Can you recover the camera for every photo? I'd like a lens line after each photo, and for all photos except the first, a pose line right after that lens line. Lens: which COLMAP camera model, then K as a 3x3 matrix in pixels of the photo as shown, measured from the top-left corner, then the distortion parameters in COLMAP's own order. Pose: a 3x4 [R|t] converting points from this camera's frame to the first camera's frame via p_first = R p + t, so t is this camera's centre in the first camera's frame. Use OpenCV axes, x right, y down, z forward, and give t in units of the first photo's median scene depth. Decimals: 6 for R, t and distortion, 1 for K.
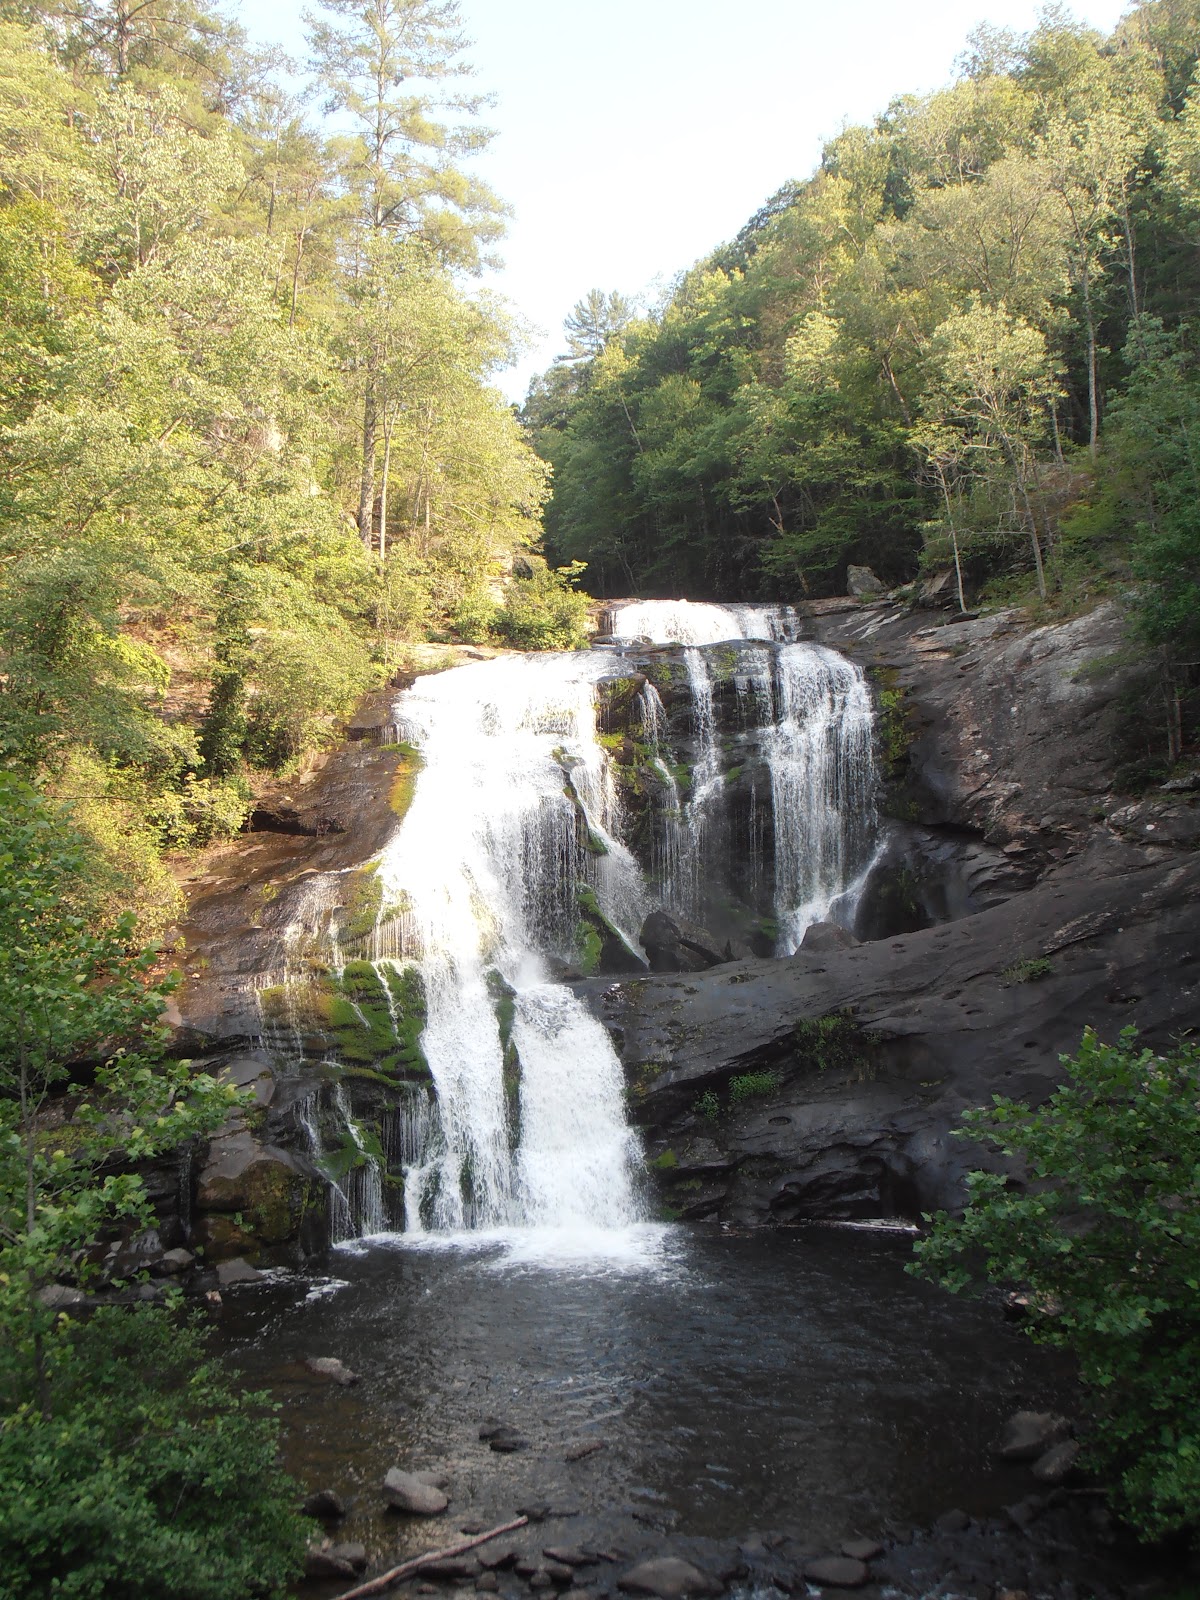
lens RADIAL K [[1630.5, 0, 600.0], [0, 1630.5, 800.0], [0, 0, 1]] dist [-0.013503, -0.000035]
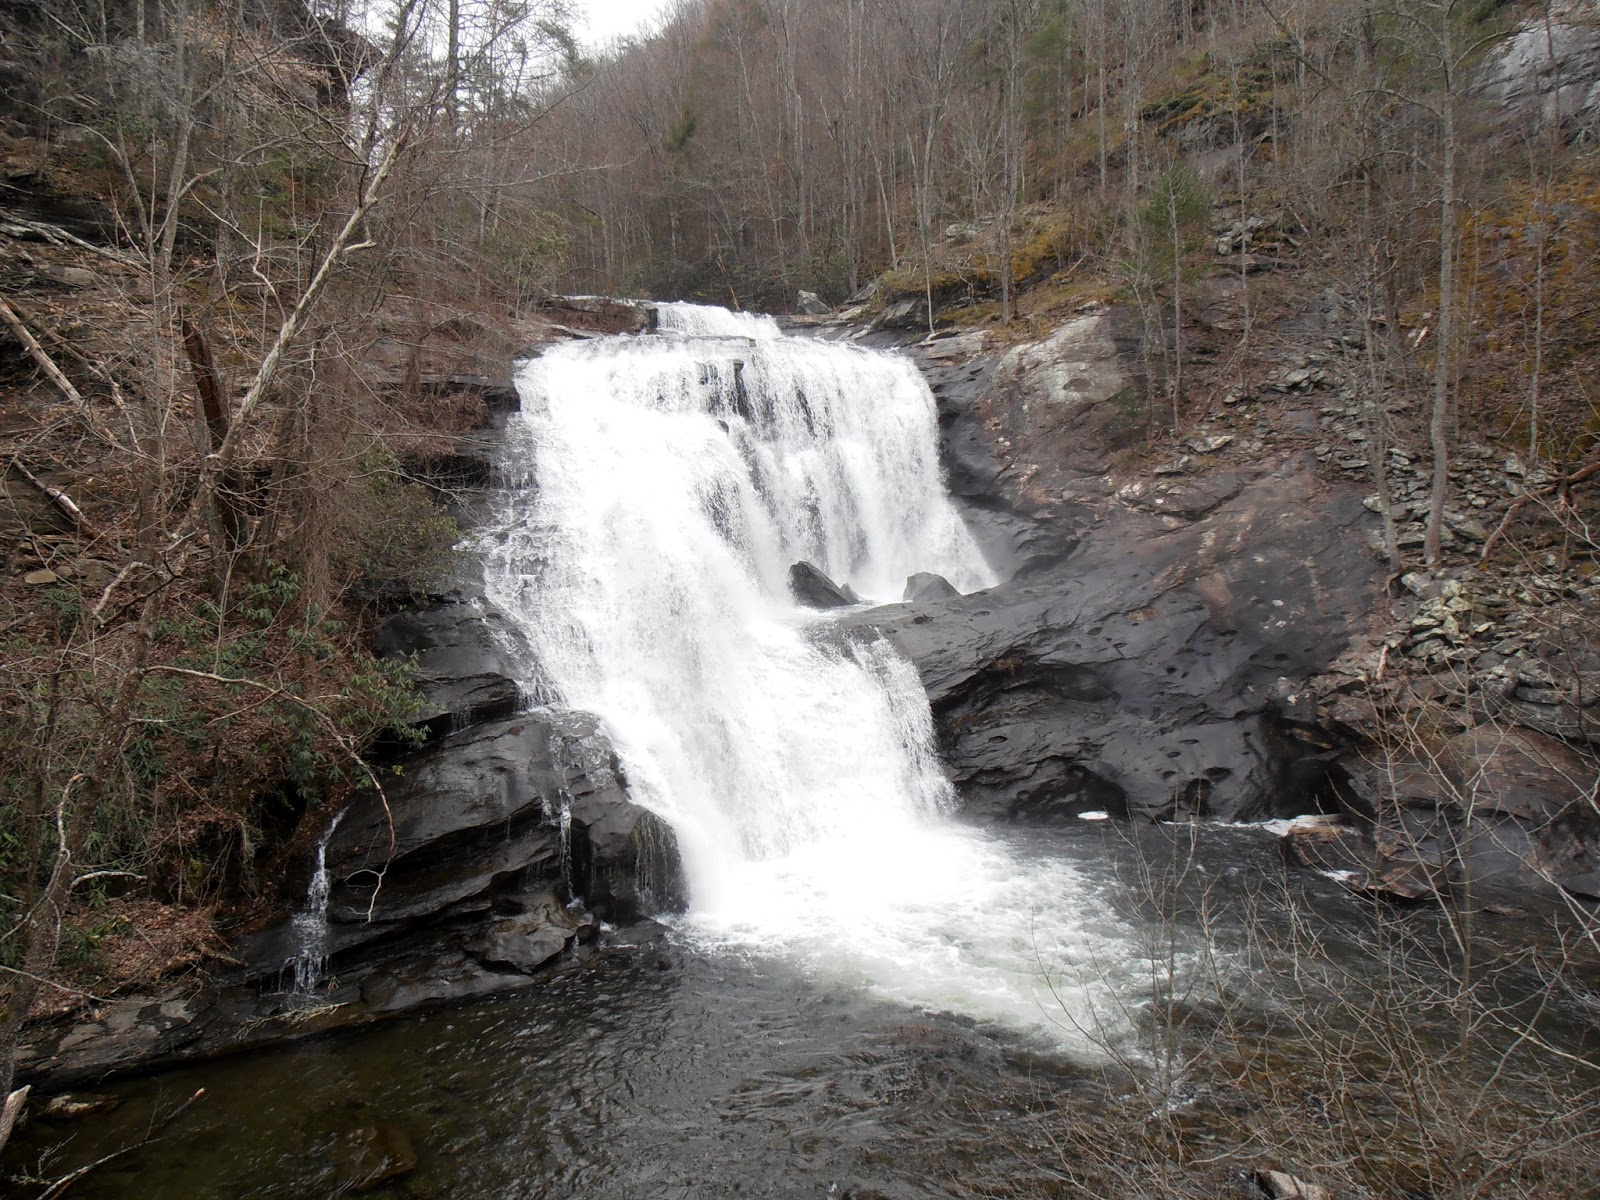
lens RADIAL K [[1154.7, 0, 800.0], [0, 1154.7, 600.0], [0, 0, 1]] dist [-0.001064, -0.000860]
pose [[0.931349, -0.006288, 0.364074, -0.245539], [-0.029544, 0.995249, 0.092767, 0.016401], [-0.362927, -0.097154, 0.926739, 0.210707]]
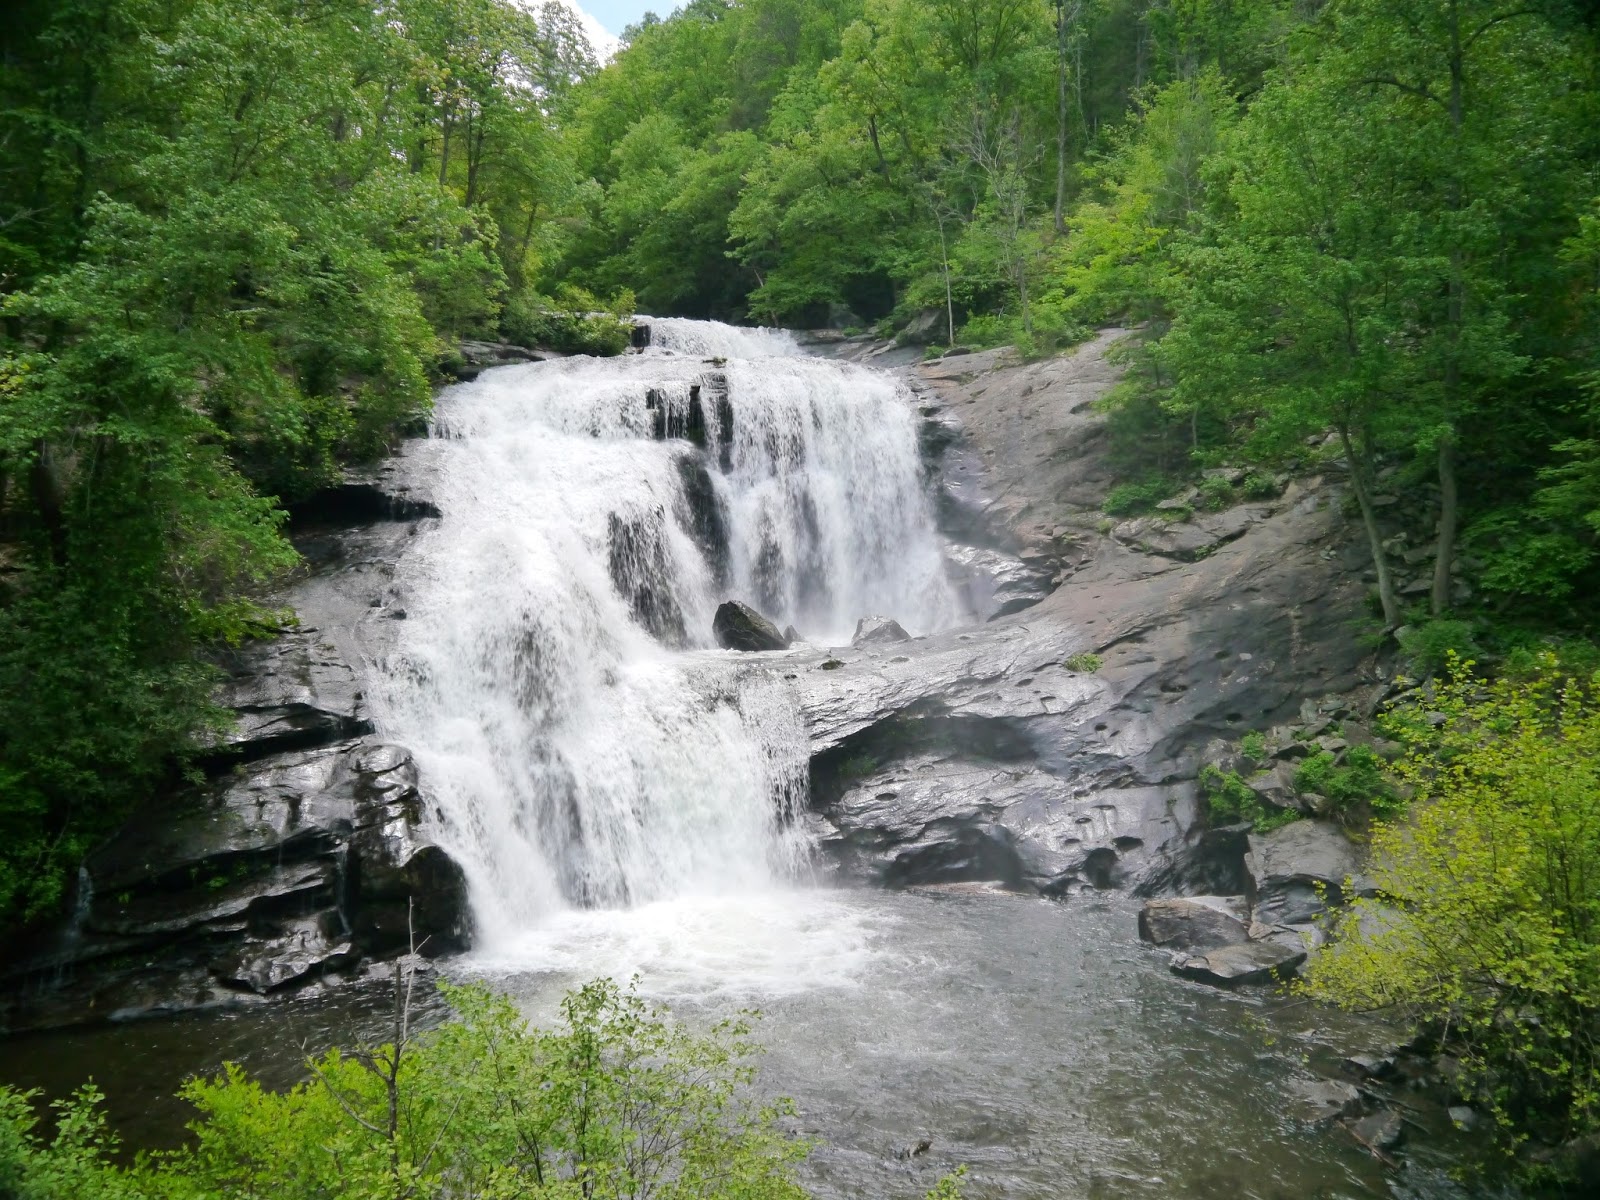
lens RADIAL K [[1356.1, 0, 800.0], [0, 1356.1, 600.0], [0, 0, 1]] dist [-0.034914, 0.000111]
pose [[0.971475, 0.024173, 0.235909, -0.121065], [-0.039565, 0.997370, 0.060731, 0.009706], [-0.233820, -0.068333, 0.969876, 0.107445]]
